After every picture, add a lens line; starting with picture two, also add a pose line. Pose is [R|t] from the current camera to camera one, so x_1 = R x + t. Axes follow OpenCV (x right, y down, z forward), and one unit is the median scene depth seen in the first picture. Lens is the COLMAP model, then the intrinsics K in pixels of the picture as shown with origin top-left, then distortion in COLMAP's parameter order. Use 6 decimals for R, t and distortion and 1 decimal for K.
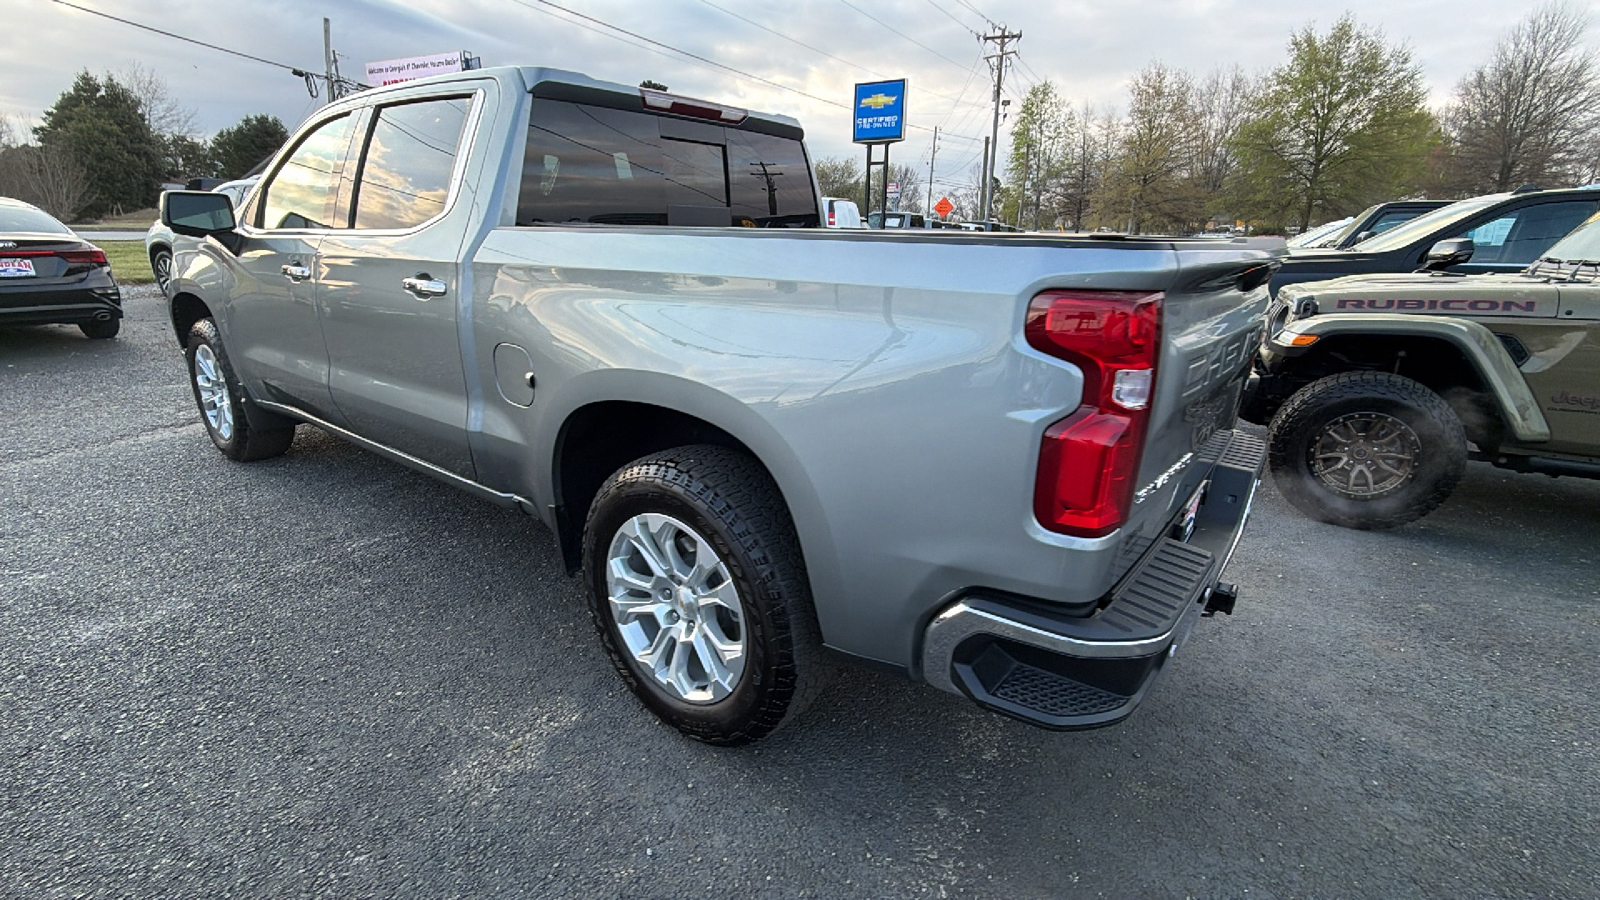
lens RADIAL K [[725.4, 0, 793.6], [0, 725.4, 451.0], [0, 0, 1]] dist [-0.000500, -0.000226]
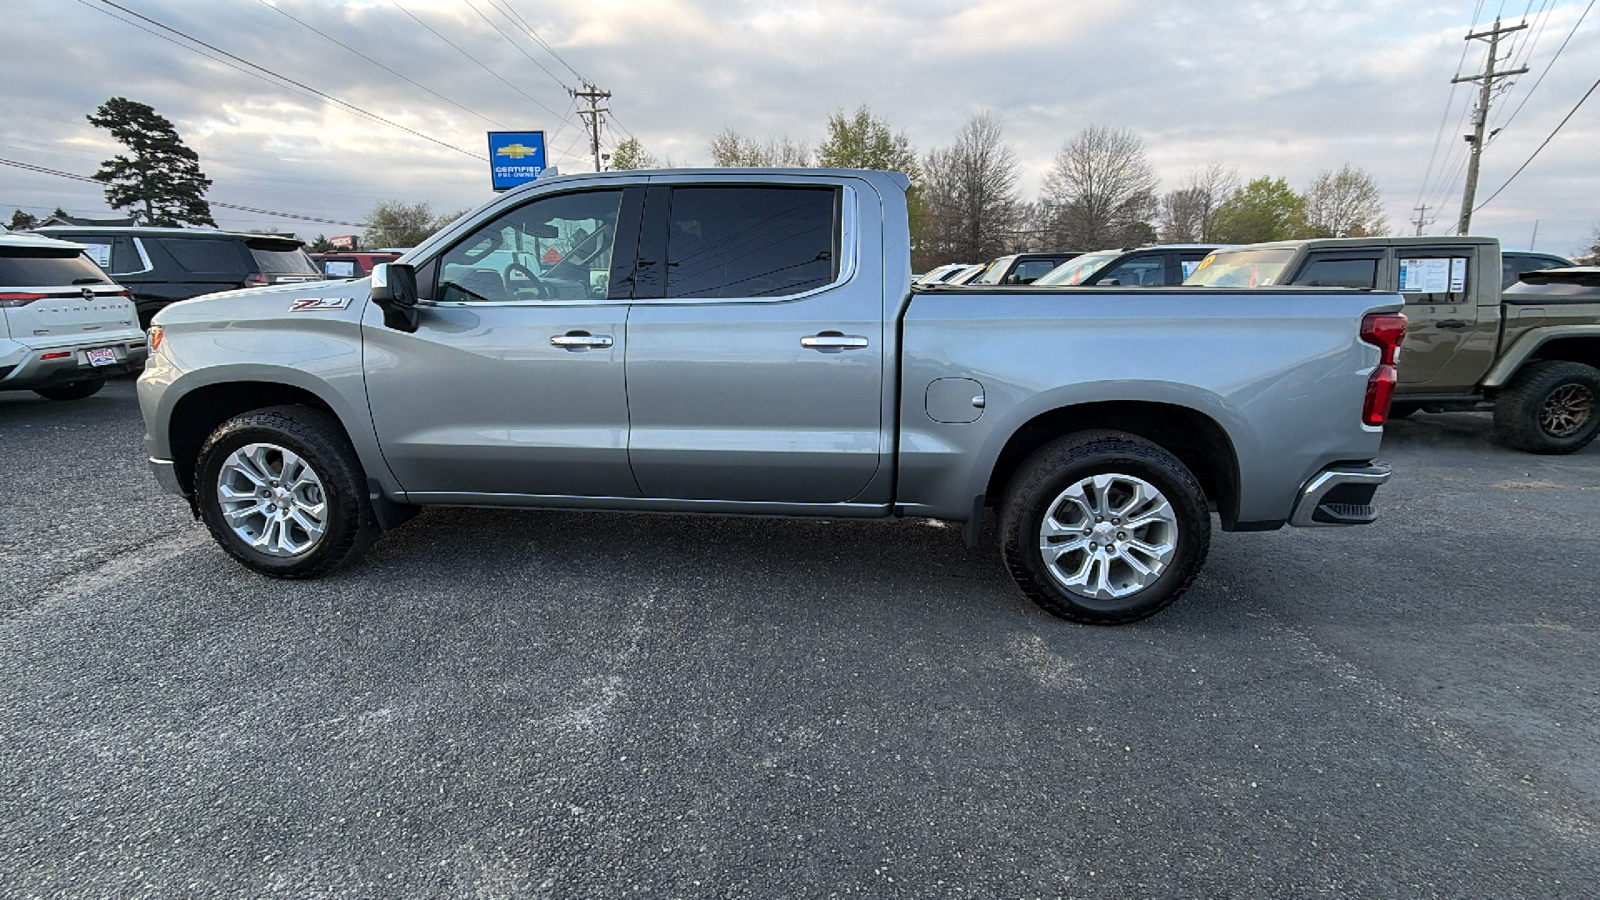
lens RADIAL K [[725.4, 0, 793.6], [0, 725.4, 451.0], [0, 0, 1]] dist [-0.000500, -0.000226]
pose [[0.854406, -0.142133, 0.499789, -0.110962], [0.170751, 0.985245, -0.011714, -0.004138], [-0.490749, 0.095347, 0.866068, -0.000691]]
